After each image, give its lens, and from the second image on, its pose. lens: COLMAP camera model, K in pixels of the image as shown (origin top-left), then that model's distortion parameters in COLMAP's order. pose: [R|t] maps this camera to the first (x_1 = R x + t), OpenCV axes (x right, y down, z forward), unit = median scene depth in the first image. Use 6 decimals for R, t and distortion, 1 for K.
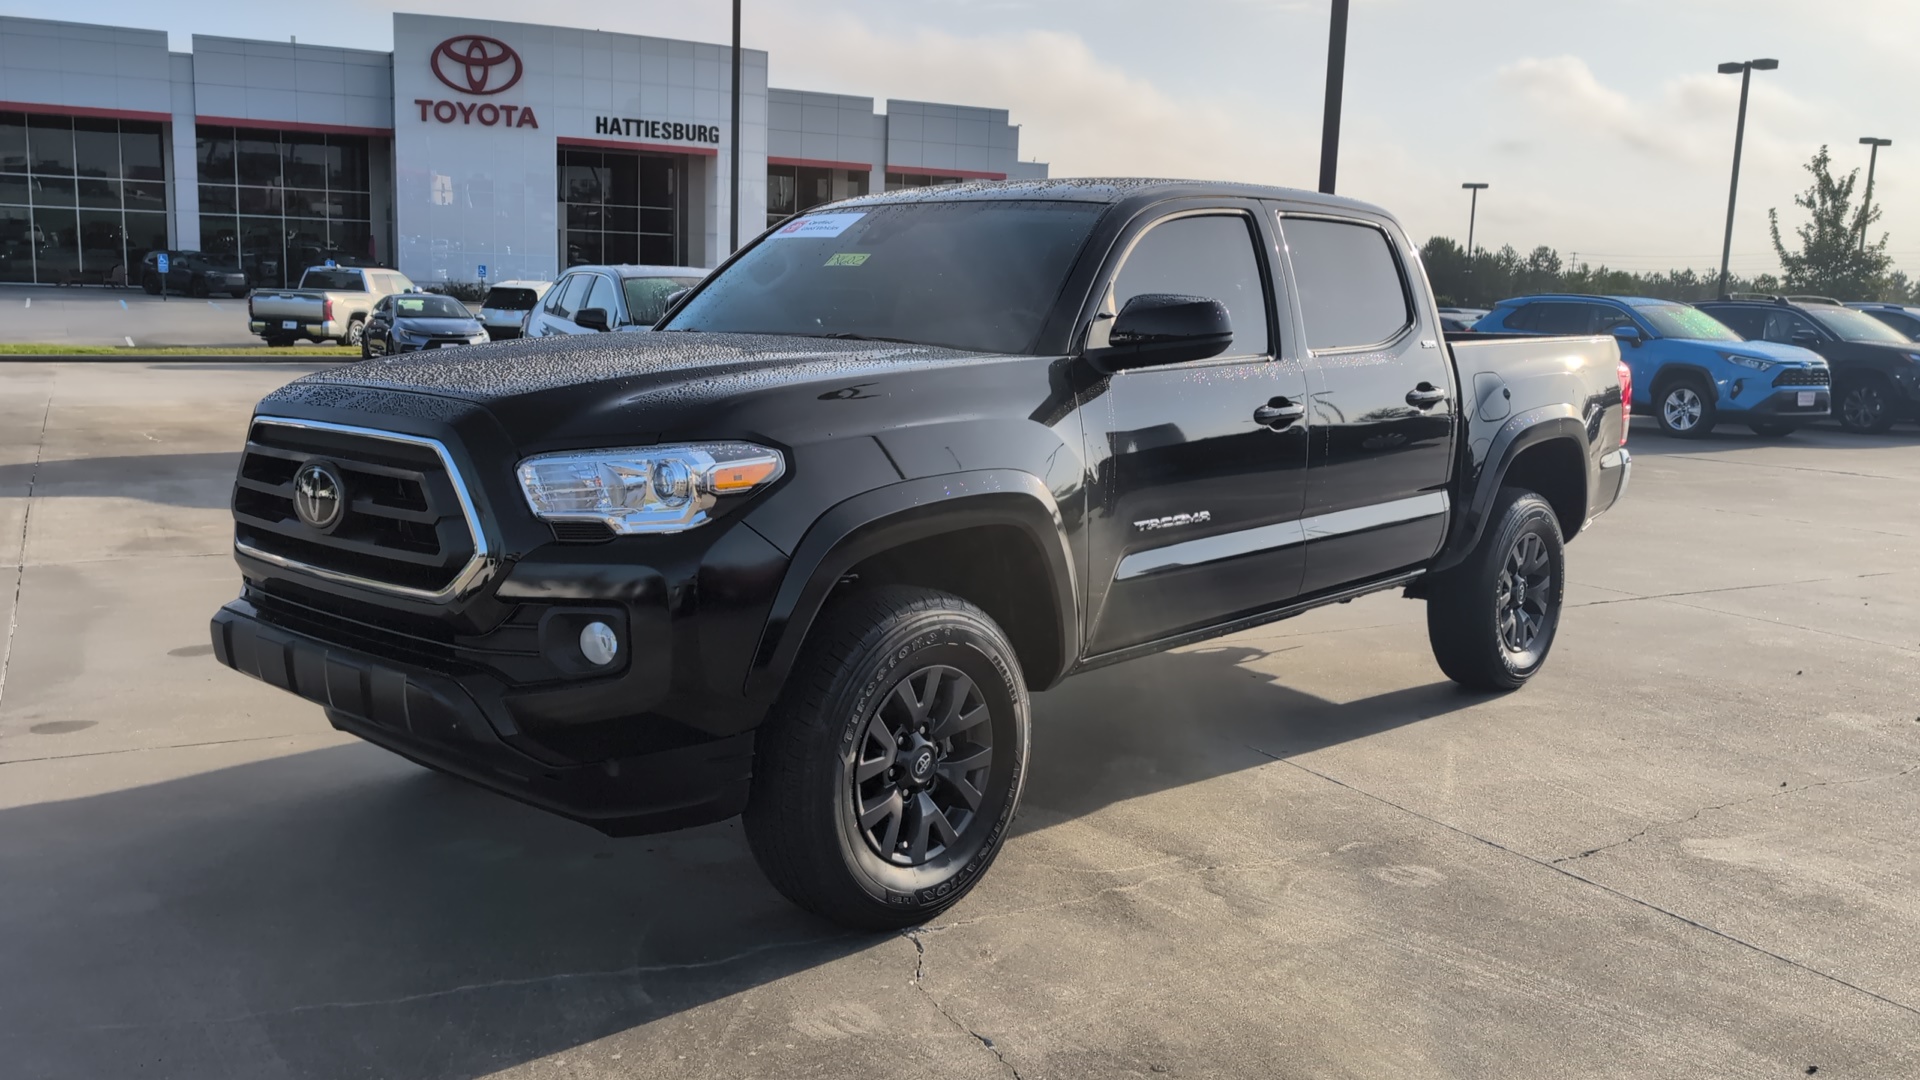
lens RADIAL K [[1614.6, 0, 960.0], [0, 1614.6, 540.0], [0, 0, 1]] dist [0.008553, -0.013269]
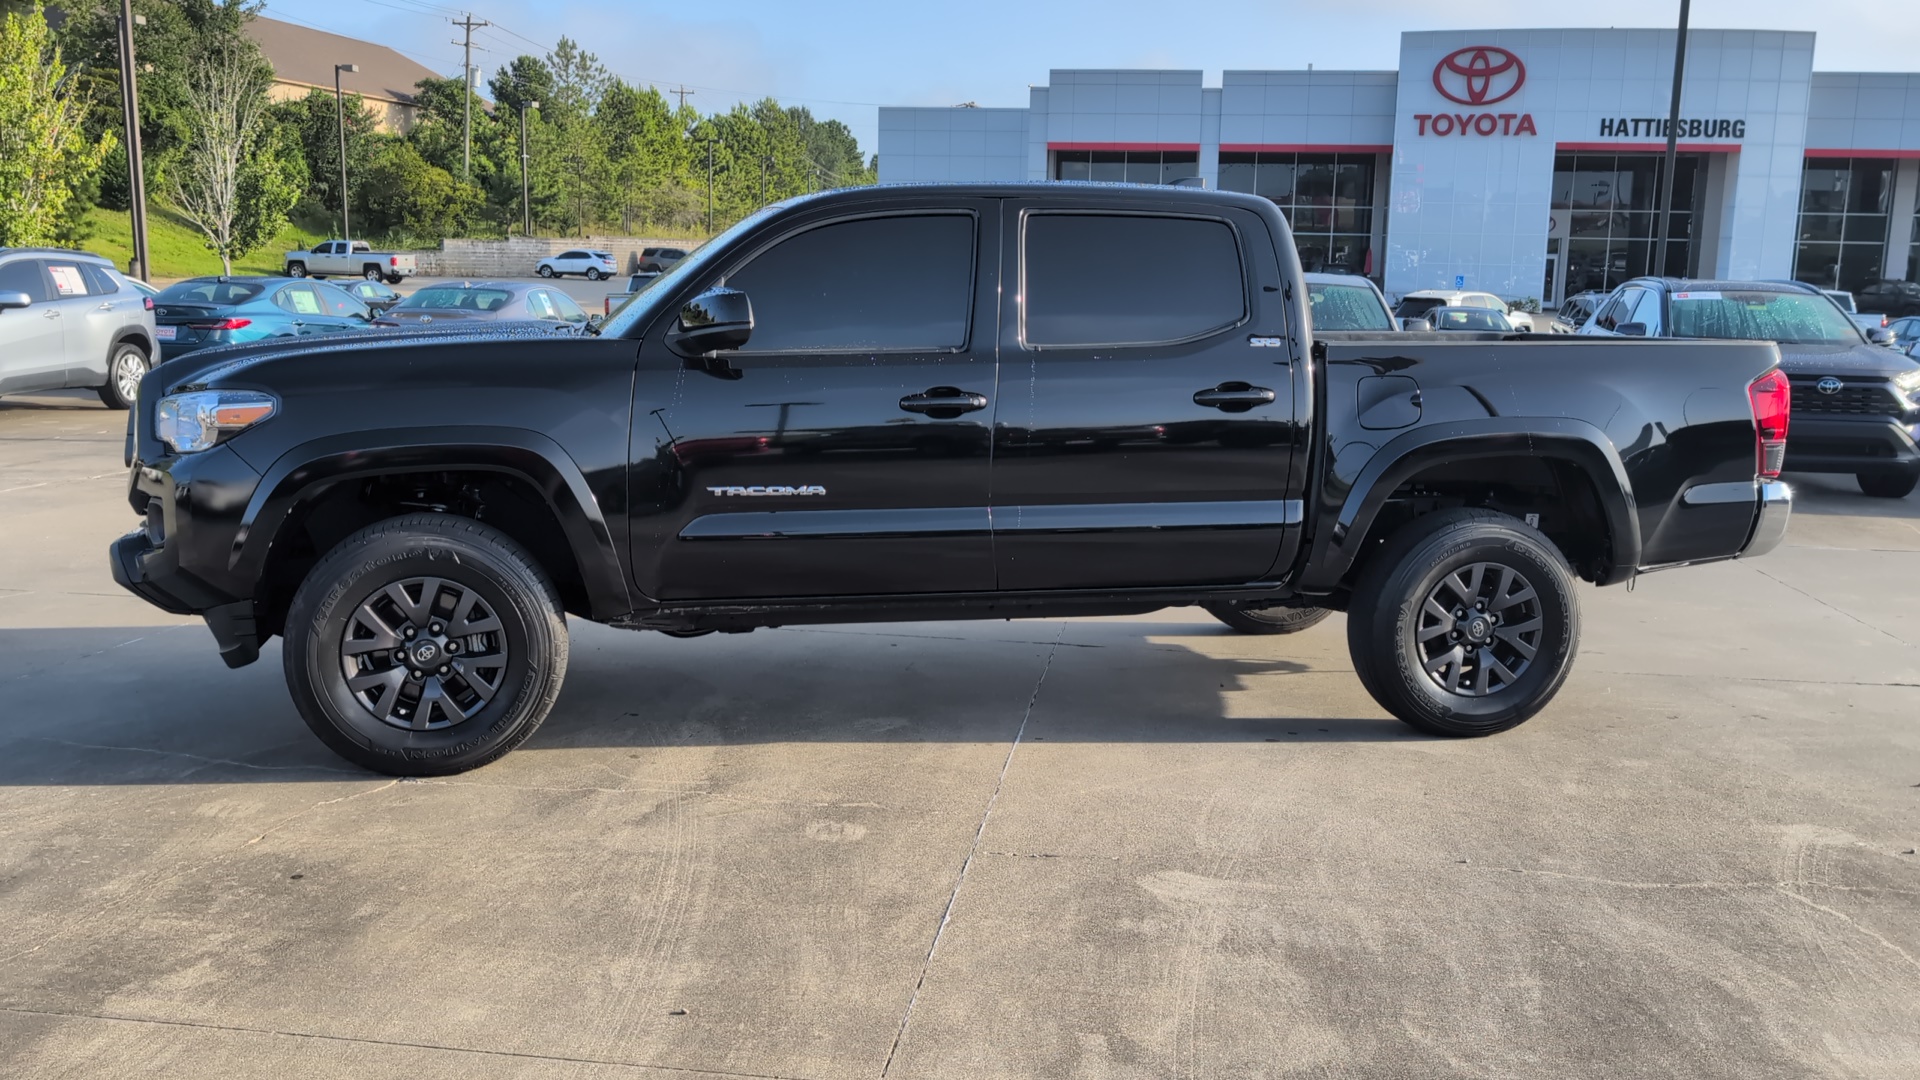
lens RADIAL K [[1597.4, 0, 954.5], [0, 1597.4, 546.4], [0, 0, 1]] dist [0.049926, -0.069241]
pose [[0.804467, 0.087997, -0.587444, 0.051868], [-0.089143, 0.995651, 0.027069, -0.000915], [0.587271, 0.030590, 0.808812, 0.009936]]
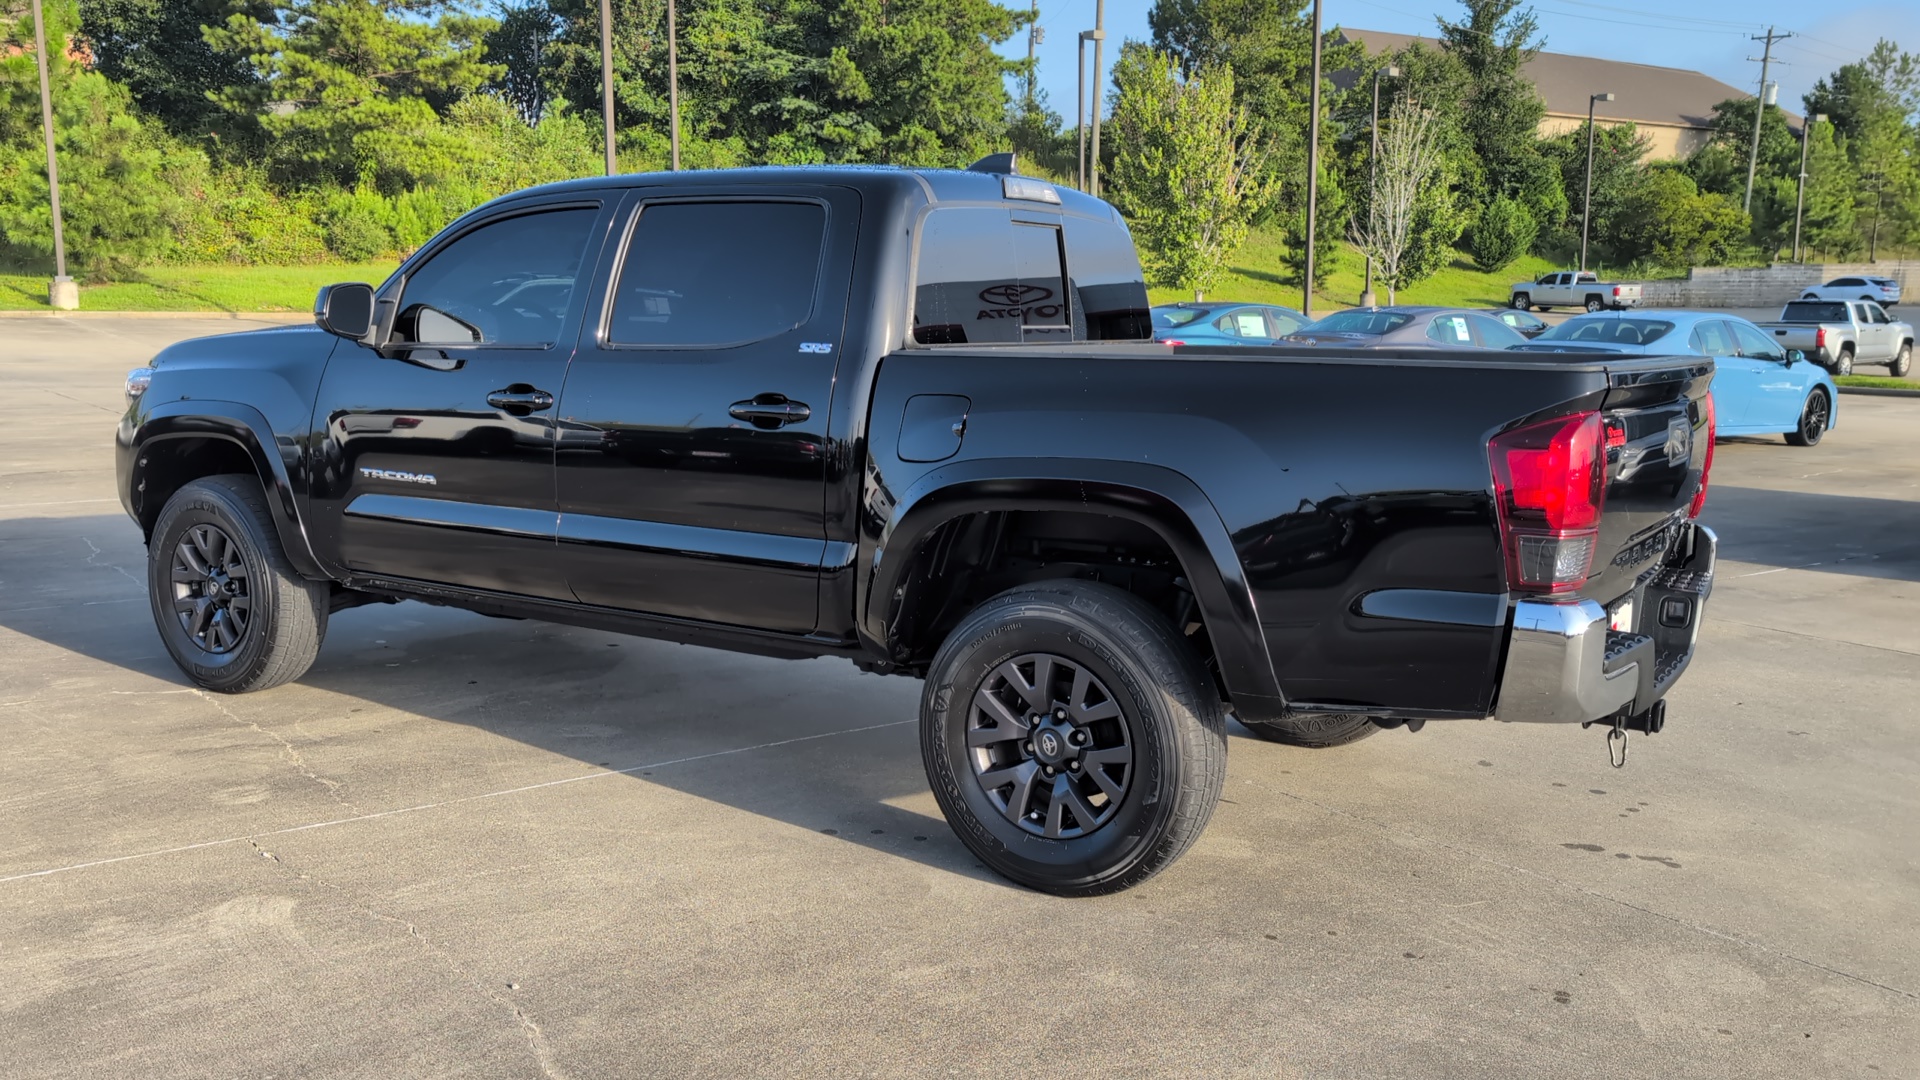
lens RADIAL K [[1614.6, 0, 960.0], [0, 1614.6, 540.0], [0, 0, 1]] dist [0.008553, -0.013269]
pose [[0.164047, 0.128016, -0.978111, 0.078690], [-0.158865, 0.982029, 0.101885, -0.008813], [0.973576, 0.138673, 0.181436, 0.068800]]
